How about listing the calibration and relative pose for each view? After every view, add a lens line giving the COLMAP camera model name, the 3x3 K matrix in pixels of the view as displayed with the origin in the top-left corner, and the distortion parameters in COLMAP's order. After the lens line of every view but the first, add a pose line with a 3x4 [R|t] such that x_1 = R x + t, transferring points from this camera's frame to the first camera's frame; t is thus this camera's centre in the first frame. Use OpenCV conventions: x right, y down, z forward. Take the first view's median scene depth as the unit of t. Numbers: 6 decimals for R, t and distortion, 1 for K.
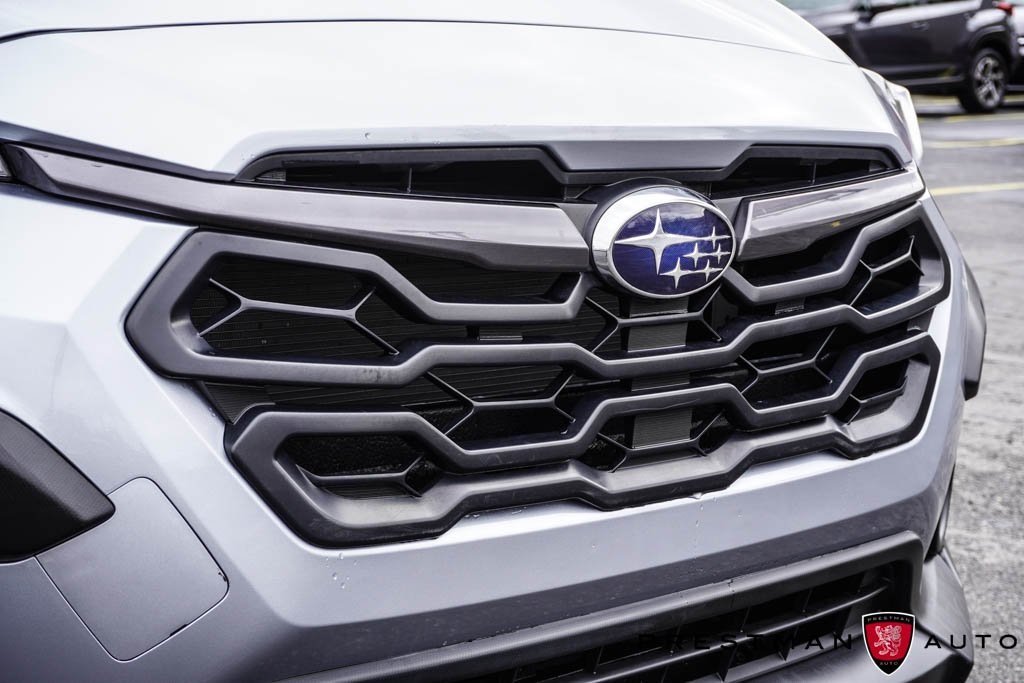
lens RADIAL K [[2007.1, 0, 512.0], [0, 2007.1, 341.5], [0, 0, 1]] dist [0.008302, 0.028073]
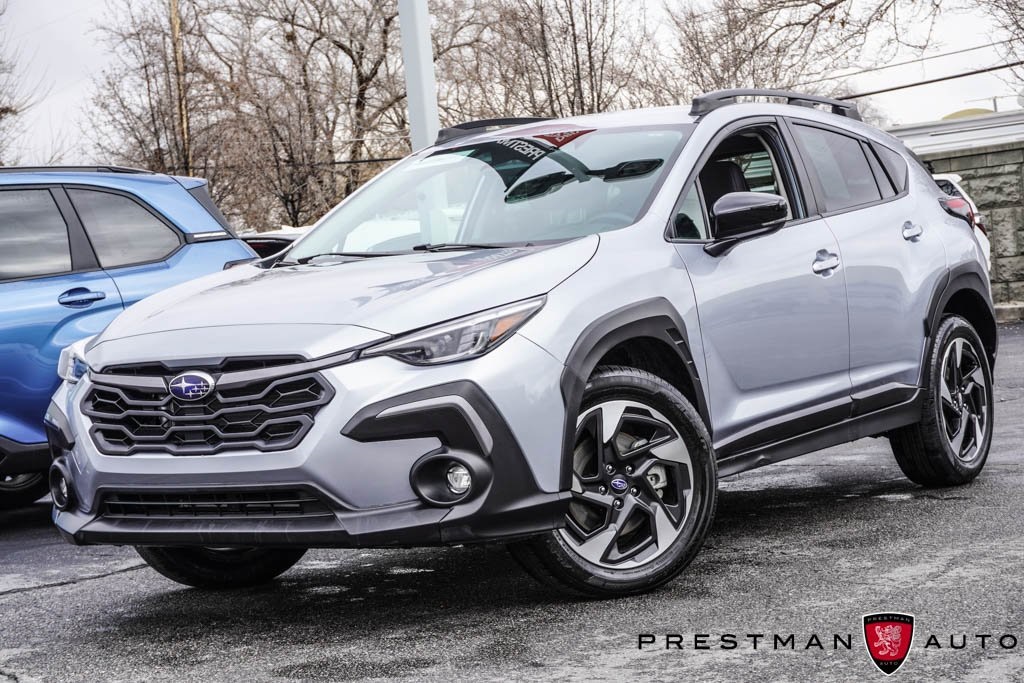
lens RADIAL K [[2007.1, 0, 512.0], [0, 2007.1, 341.5], [0, 0, 1]] dist [0.008302, 0.028073]
pose [[0.190305, -0.025238, -0.981401, 4.382327], [-0.044479, 0.998421, -0.034301, -0.034552], [0.980717, 0.050179, 0.188882, 1.007935]]
